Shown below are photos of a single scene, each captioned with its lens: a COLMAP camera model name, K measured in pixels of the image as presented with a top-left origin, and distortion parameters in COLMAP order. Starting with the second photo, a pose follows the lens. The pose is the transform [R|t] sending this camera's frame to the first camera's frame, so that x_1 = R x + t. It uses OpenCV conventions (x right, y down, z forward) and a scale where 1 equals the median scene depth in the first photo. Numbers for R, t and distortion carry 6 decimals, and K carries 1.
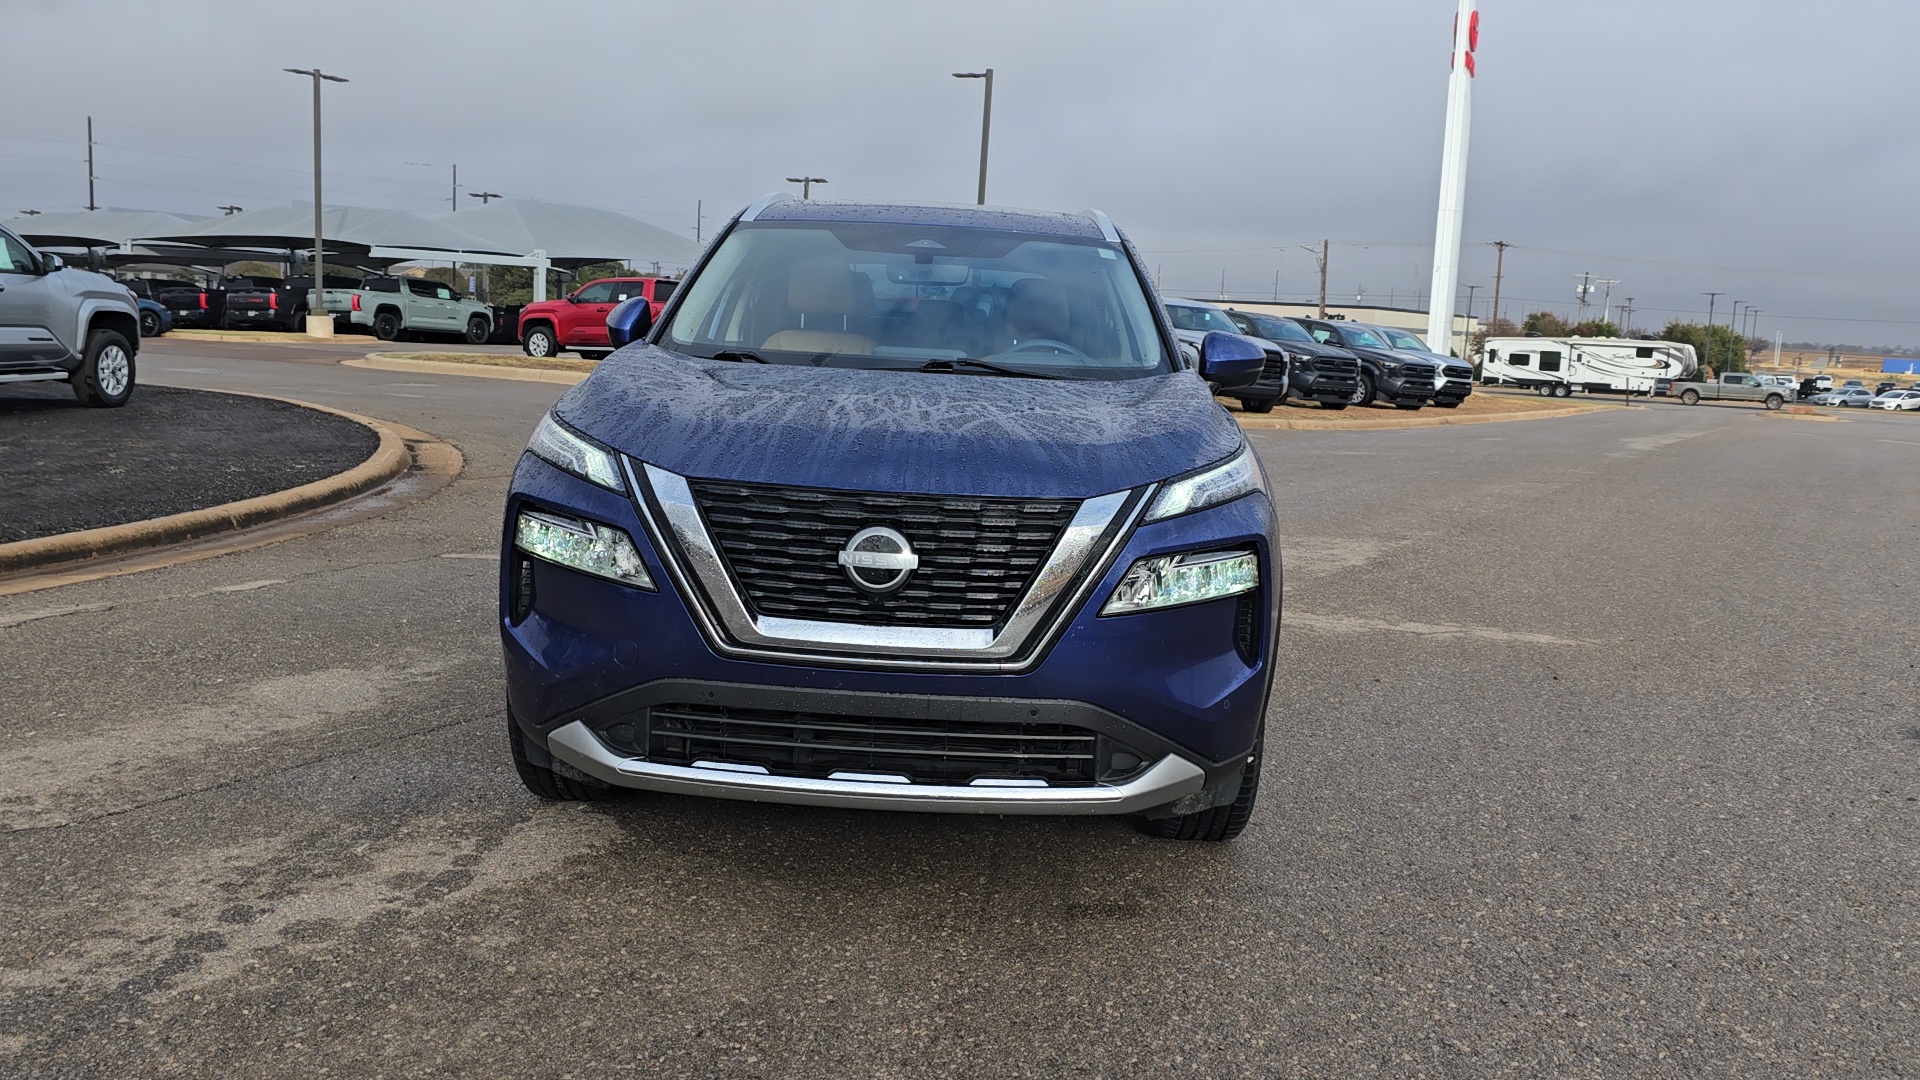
lens RADIAL K [[1582.8, 0, 960.0], [0, 1582.8, 540.0], [0, 0, 1]] dist [-0.000221, 0.005769]
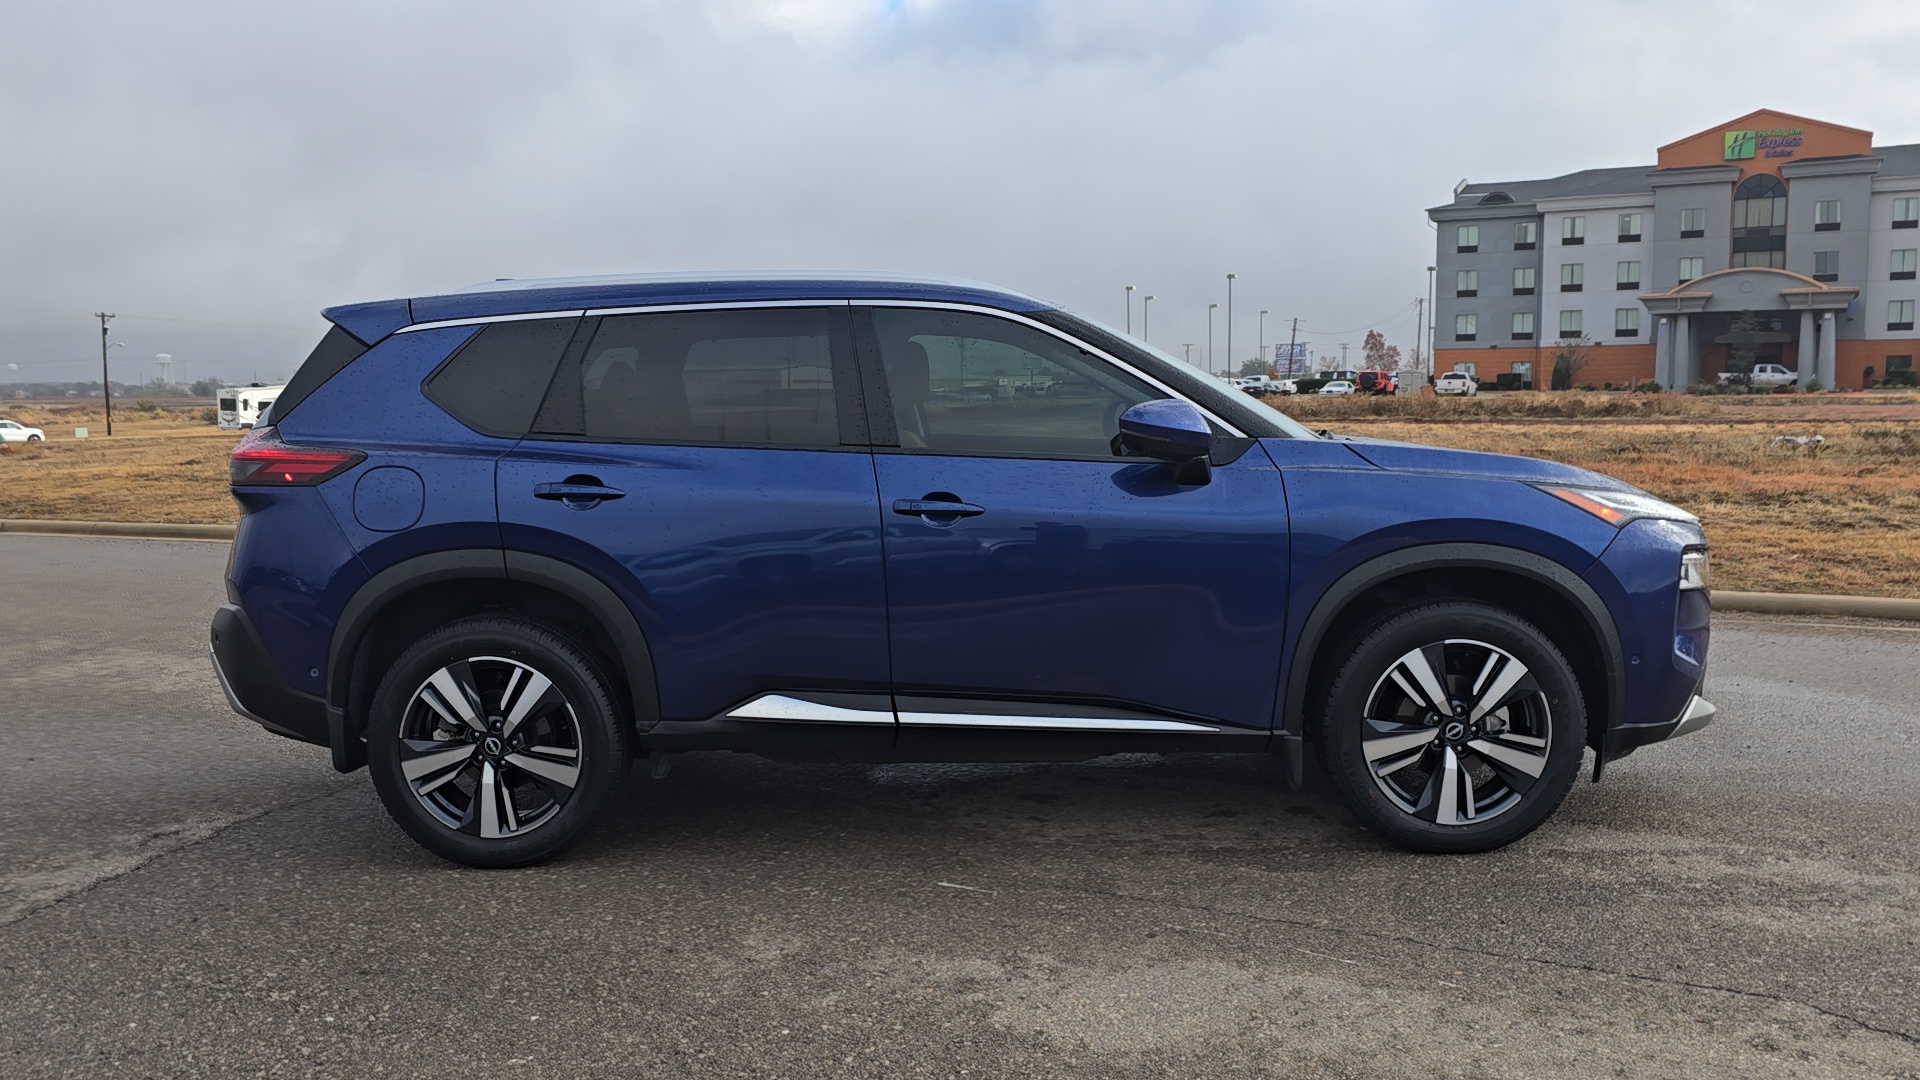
lens RADIAL K [[1582.8, 0, 960.0], [0, 1582.8, 540.0], [0, 0, 1]] dist [-0.000221, 0.005769]
pose [[0.016981, -0.146290, 0.989096, -0.167214], [0.157311, 0.977309, 0.141846, -0.033110], [-0.987403, 0.153187, 0.039609, 0.162665]]
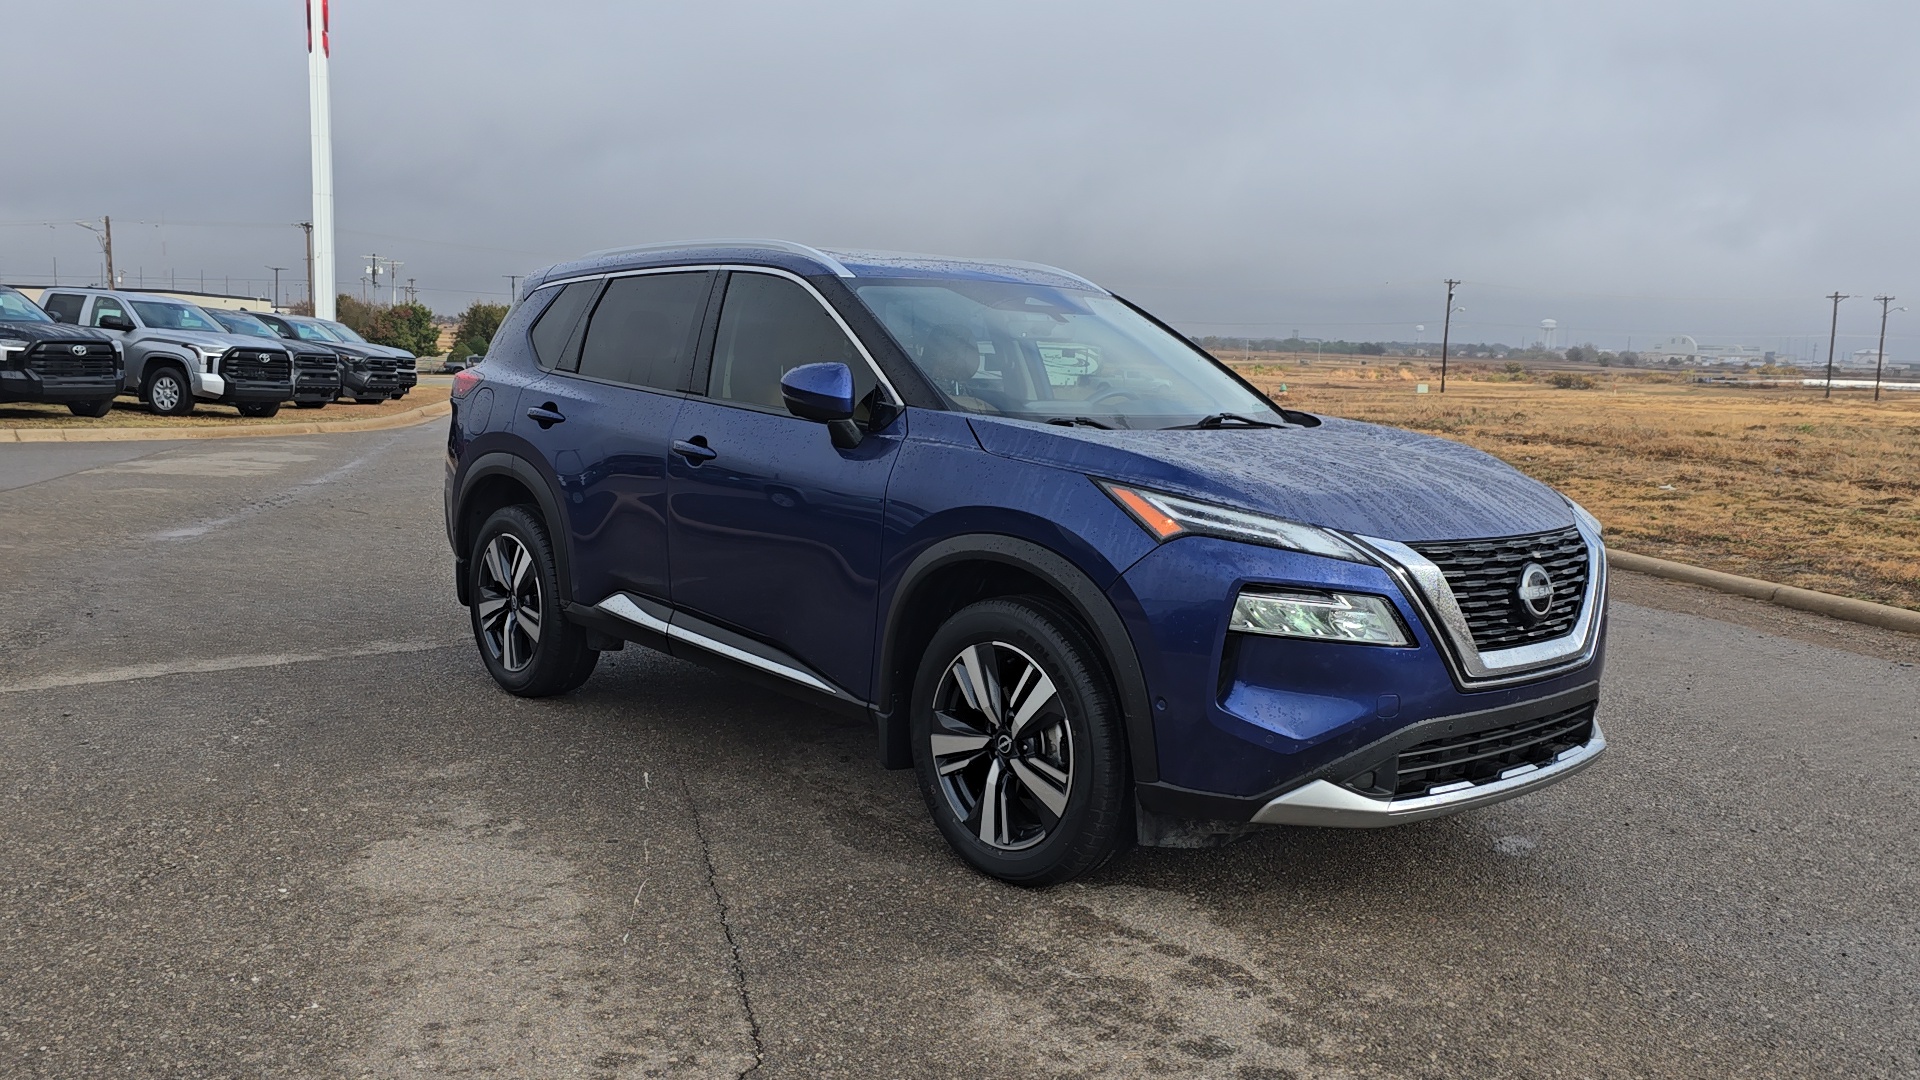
lens RADIAL K [[1582.8, 0, 960.0], [0, 1582.8, 540.0], [0, 0, 1]] dist [-0.000221, 0.005769]
pose [[0.739646, -0.111076, 0.663767, -0.115950], [0.102874, 0.993355, 0.051596, -0.013265], [-0.665087, 0.030121, 0.746158, 0.037441]]
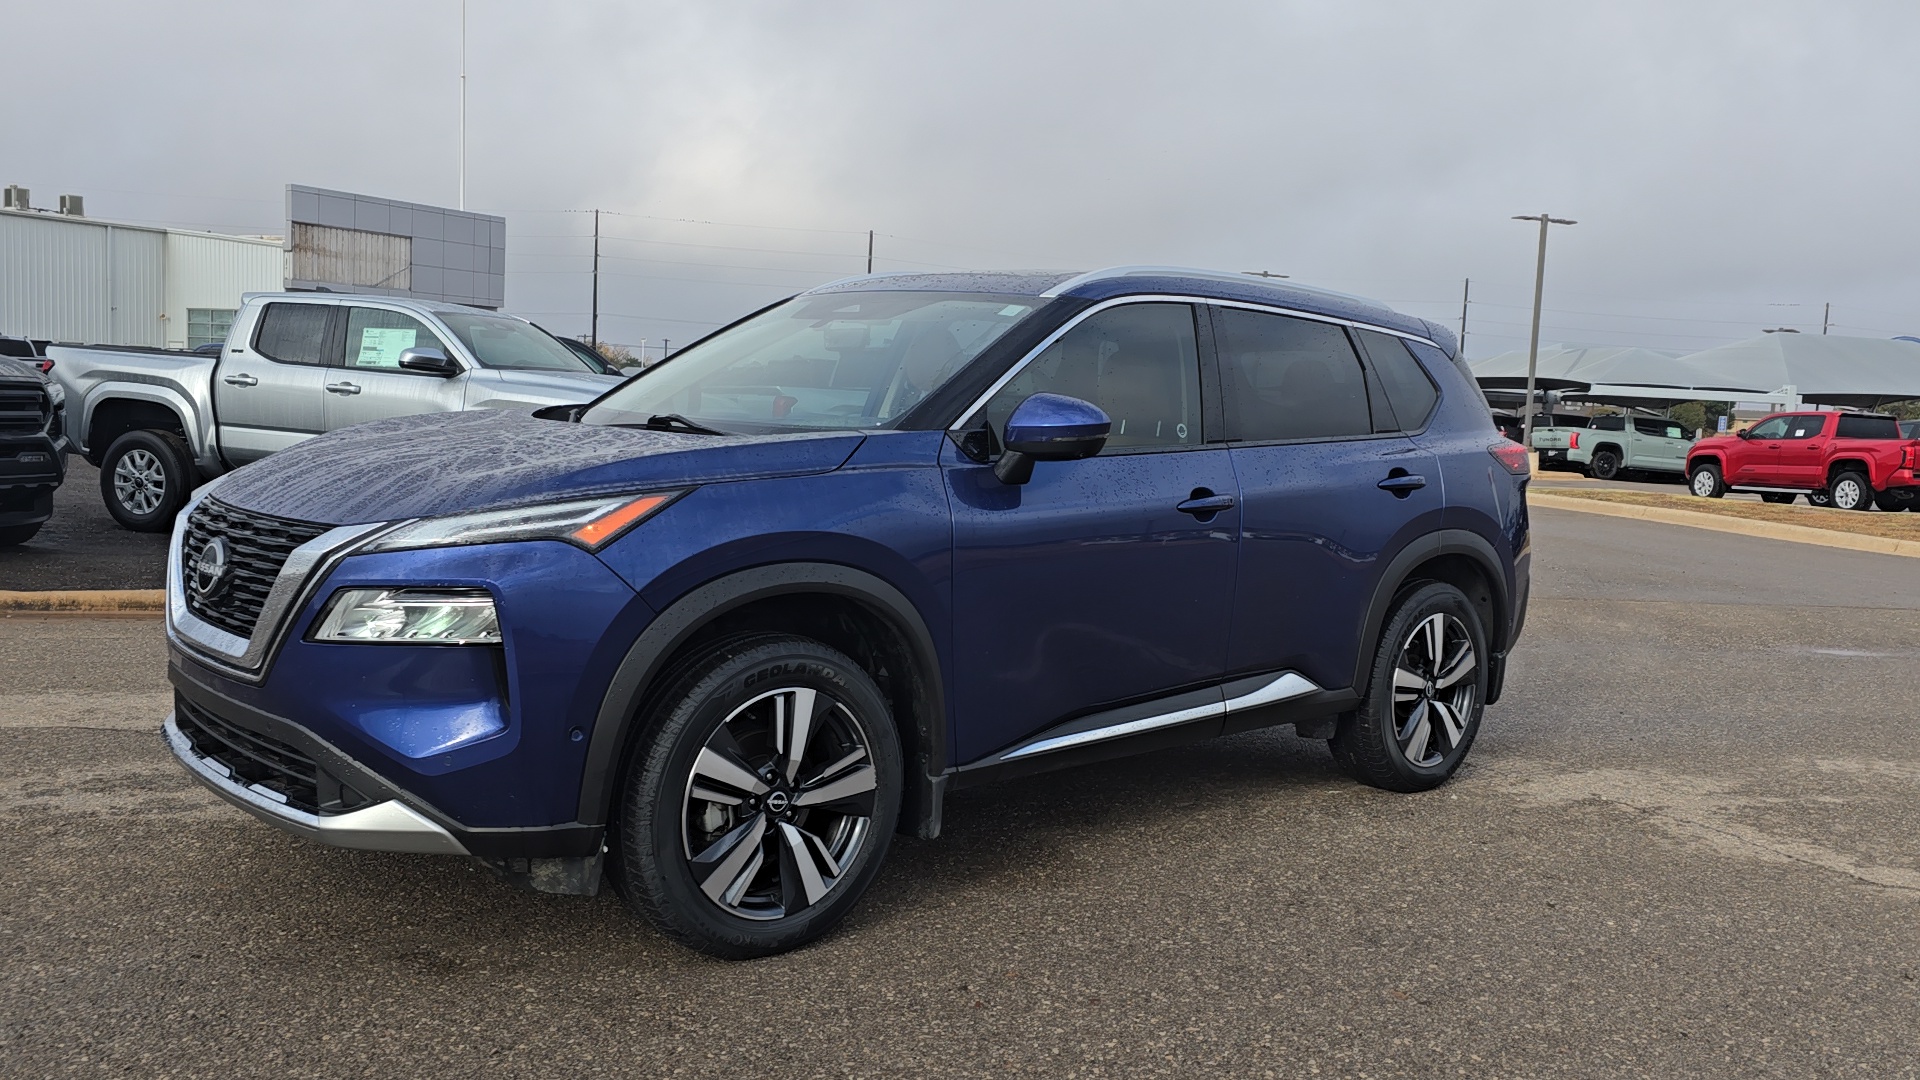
lens RADIAL K [[1582.8, 0, 960.0], [0, 1582.8, 540.0], [0, 0, 1]] dist [-0.000221, 0.005769]
pose [[0.685760, 0.052214, -0.725952, 0.109344], [-0.118247, 0.992164, -0.040339, -0.002327], [0.718158, 0.113505, 0.686561, 0.059525]]
